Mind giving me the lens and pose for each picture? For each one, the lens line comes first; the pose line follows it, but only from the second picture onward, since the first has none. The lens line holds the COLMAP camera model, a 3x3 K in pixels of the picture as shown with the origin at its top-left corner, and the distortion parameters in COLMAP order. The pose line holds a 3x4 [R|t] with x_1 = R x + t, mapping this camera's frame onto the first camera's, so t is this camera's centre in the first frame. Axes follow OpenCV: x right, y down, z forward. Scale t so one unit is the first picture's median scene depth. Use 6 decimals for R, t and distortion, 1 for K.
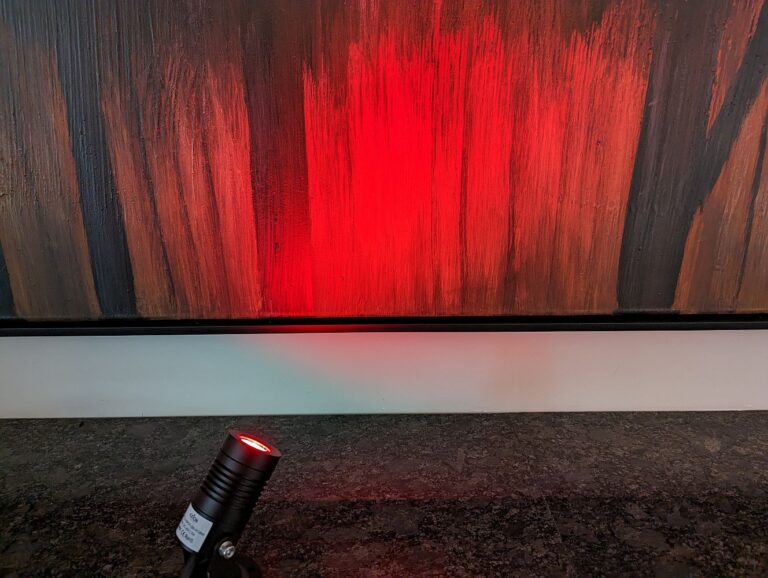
lens RADIAL K [[530.0, 0, 384.0], [0, 530.0, 289.0], [0, 0, 1]] dist [0.033184, -0.036436]
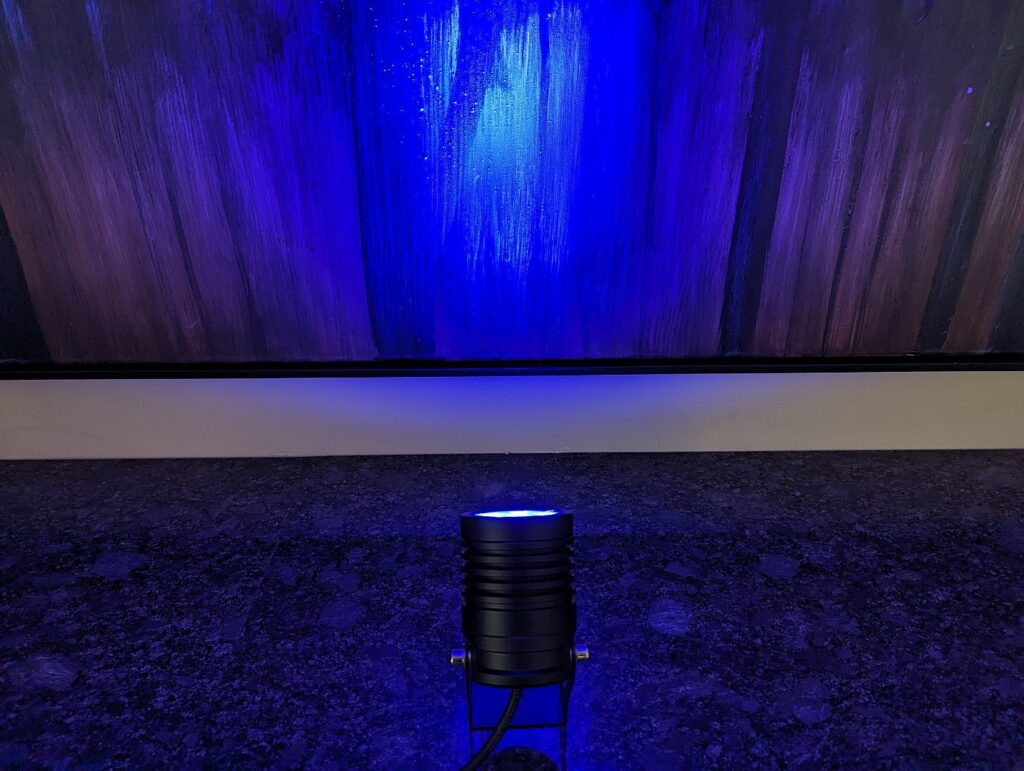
lens RADIAL K [[709.8, 0, 513.3], [0, 709.8, 384.8], [0, 0, 1]] dist [0.027091, -0.028021]
pose [[0.999858, 0.001300, 0.016825, 0.708280], [-0.004300, 0.983744, 0.179524, -0.150332], [-0.016318, -0.179571, 0.983610, -0.285173]]
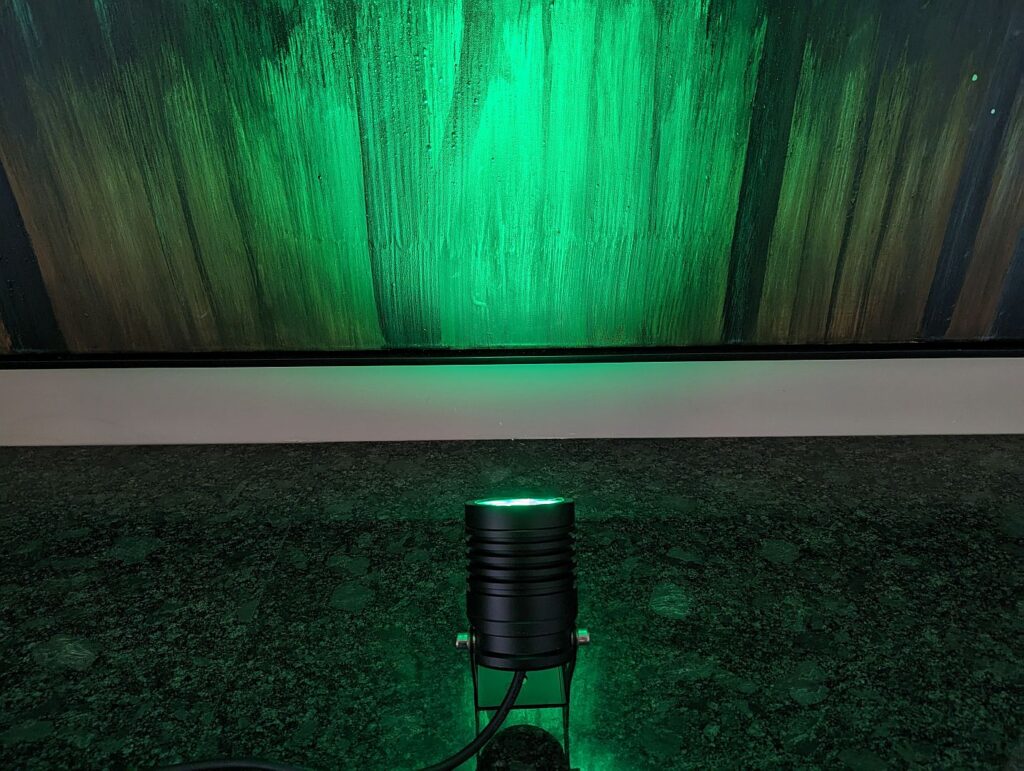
lens RADIAL K [[706.7, 0, 512.0], [0, 706.7, 385.5], [0, 0, 1]] dist [0.033184, -0.036436]
pose [[0.999997, -0.001520, 0.001770, 0.716713], [0.001121, 0.978396, 0.206735, -0.166926], [-0.002046, -0.206732, 0.978395, -0.298517]]
